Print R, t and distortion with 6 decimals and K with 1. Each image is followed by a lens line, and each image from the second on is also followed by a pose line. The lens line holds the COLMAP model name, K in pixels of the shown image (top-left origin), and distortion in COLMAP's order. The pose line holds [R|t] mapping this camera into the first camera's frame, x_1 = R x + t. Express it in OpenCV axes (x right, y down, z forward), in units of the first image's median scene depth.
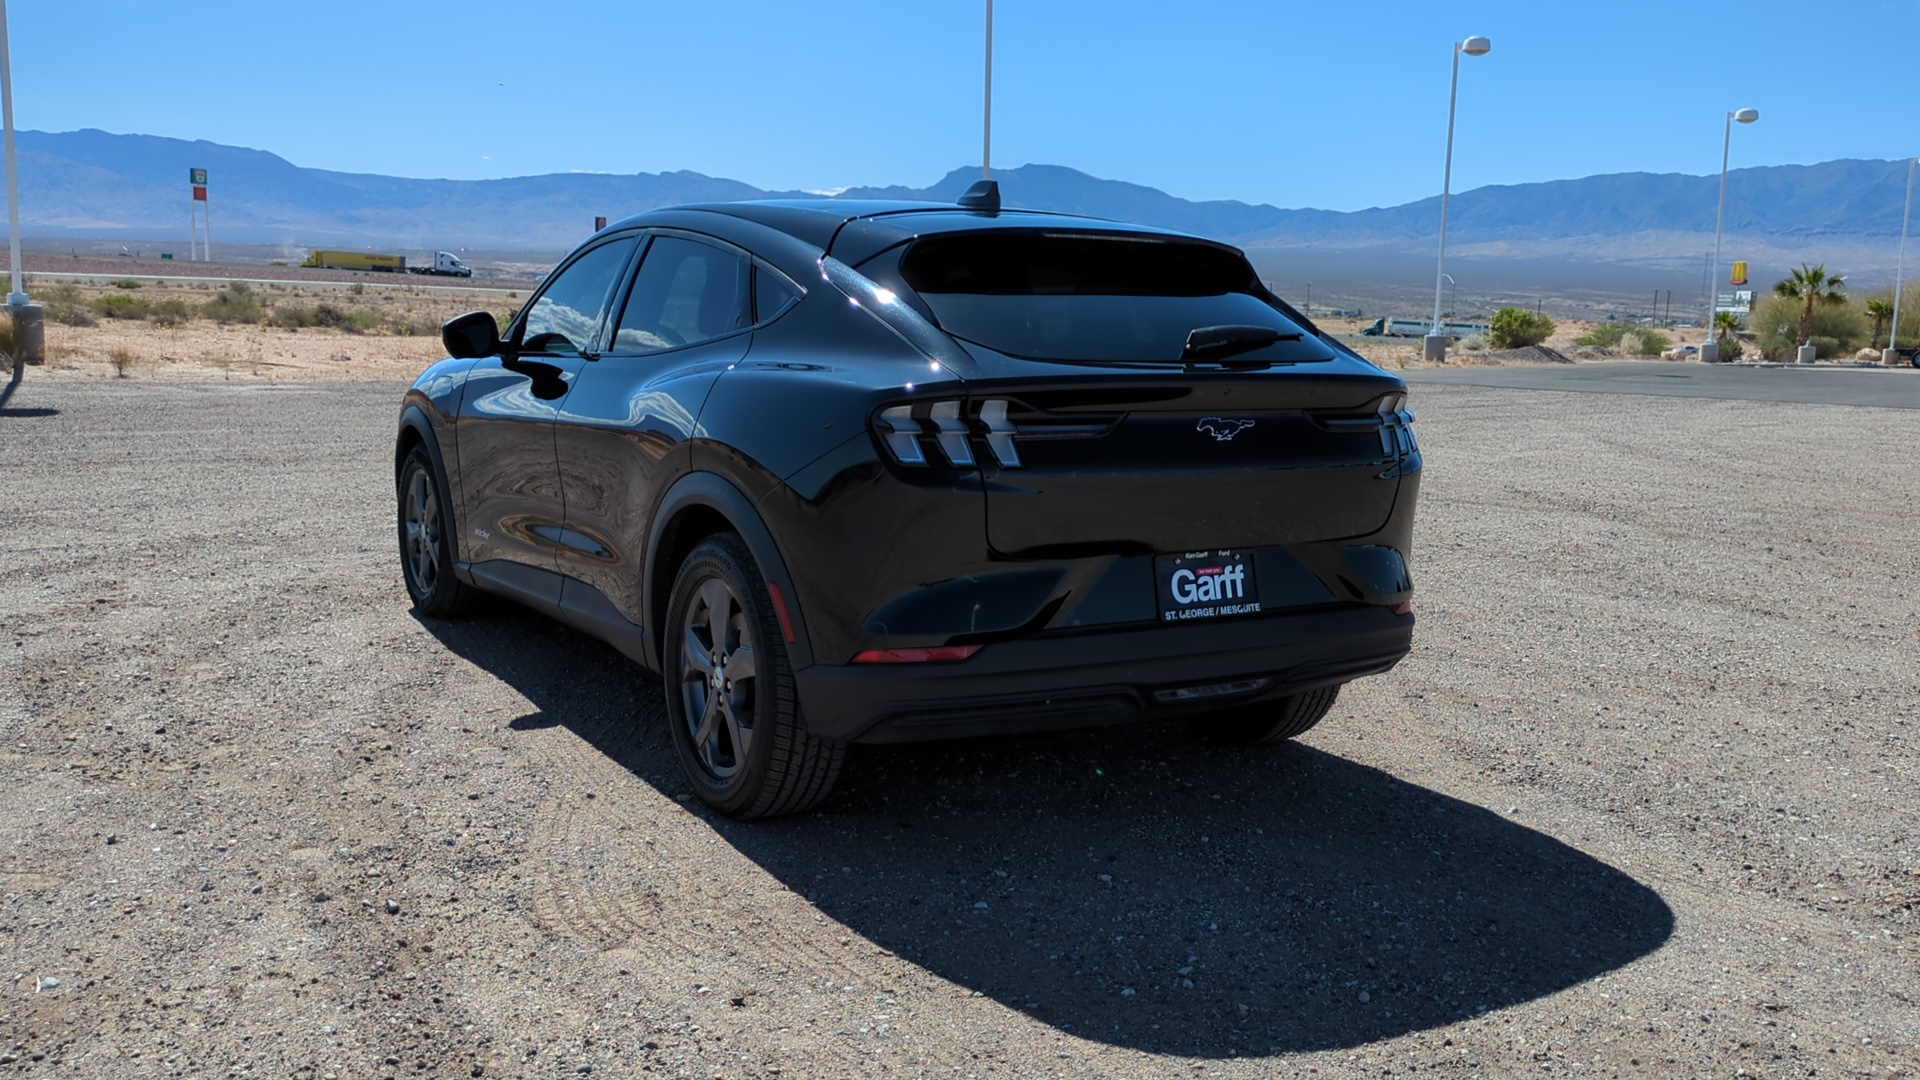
lens RADIAL K [[1647.7, 0, 974.3], [0, 1647.7, 545.1], [0, 0, 1]] dist [0.054791, -0.049053]
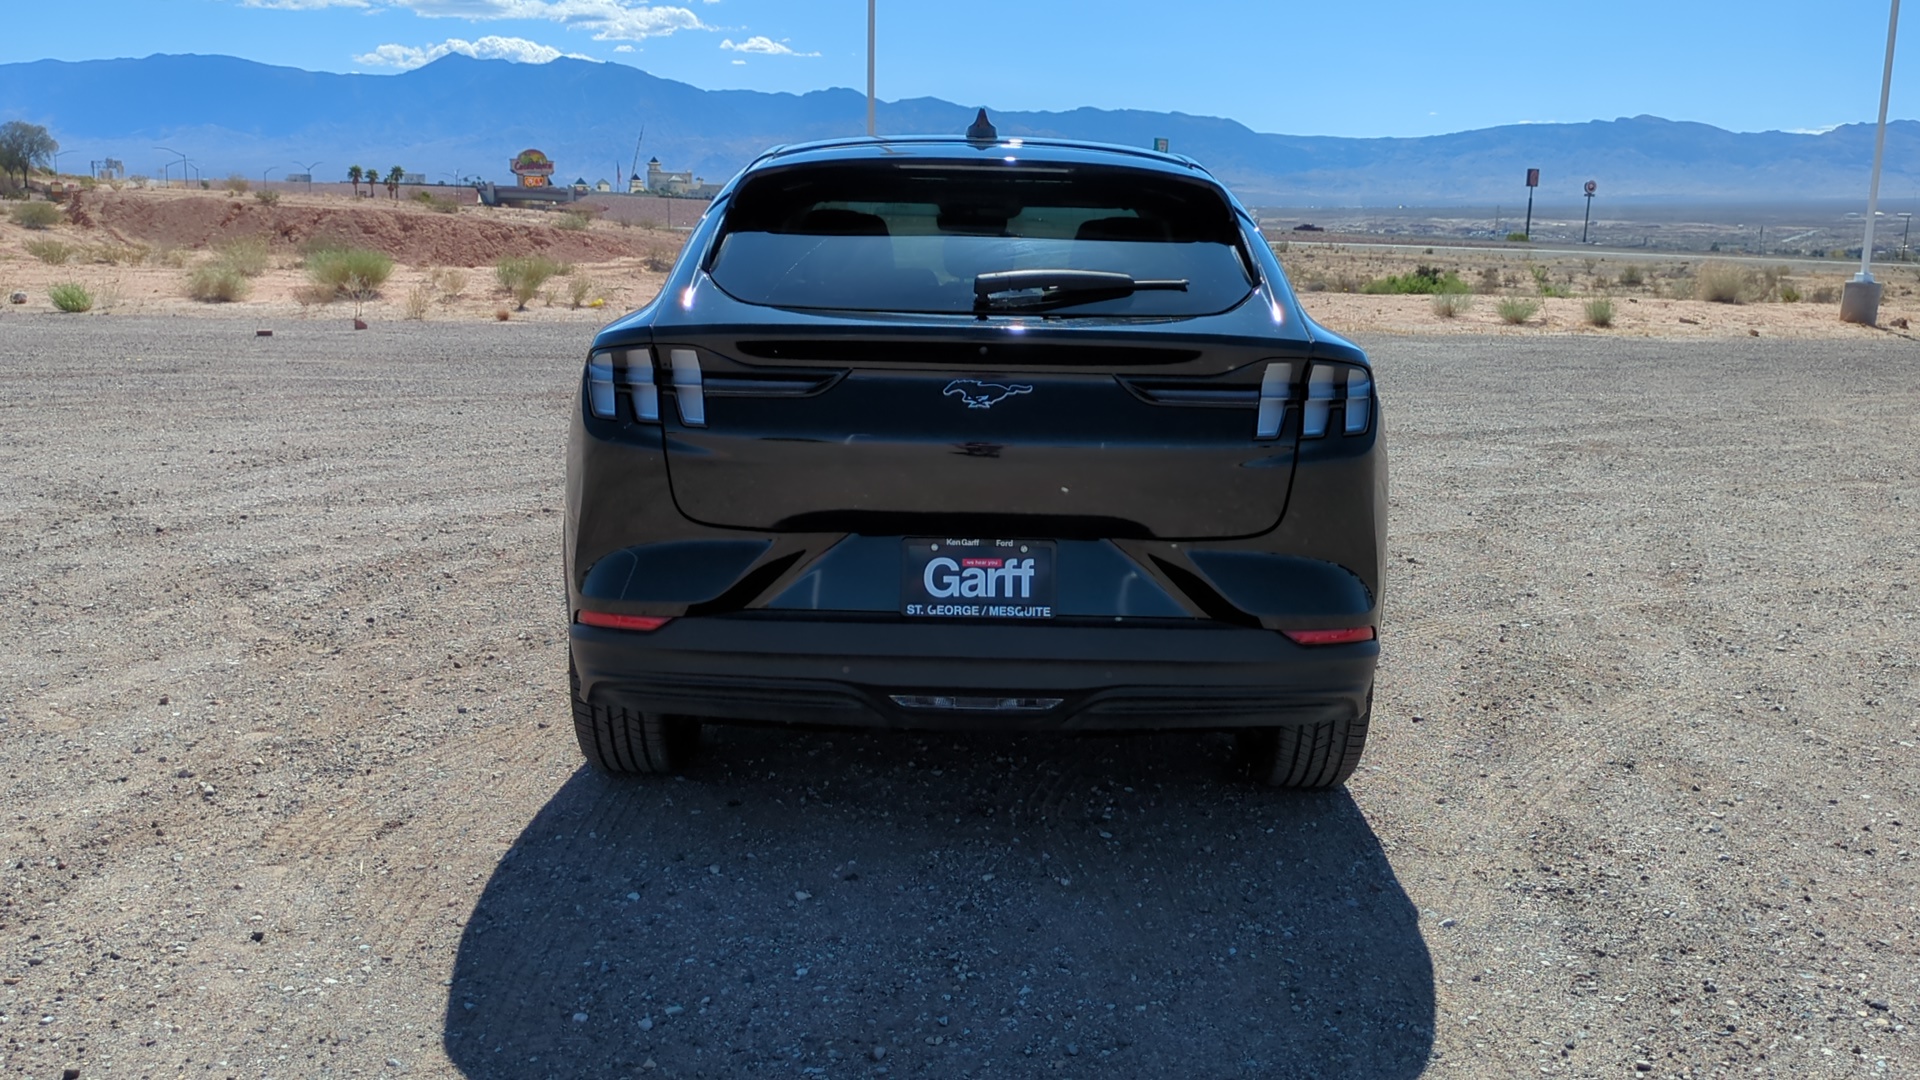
lens RADIAL K [[1647.7, 0, 973.4], [0, 1647.7, 543.1], [0, 0, 1]] dist [0.054791, -0.049053]
pose [[0.853899, 0.087147, -0.513091, 0.569679], [-0.074754, 0.996195, 0.044792, -0.031666], [0.515042, 0.000108, 0.857165, 0.275917]]
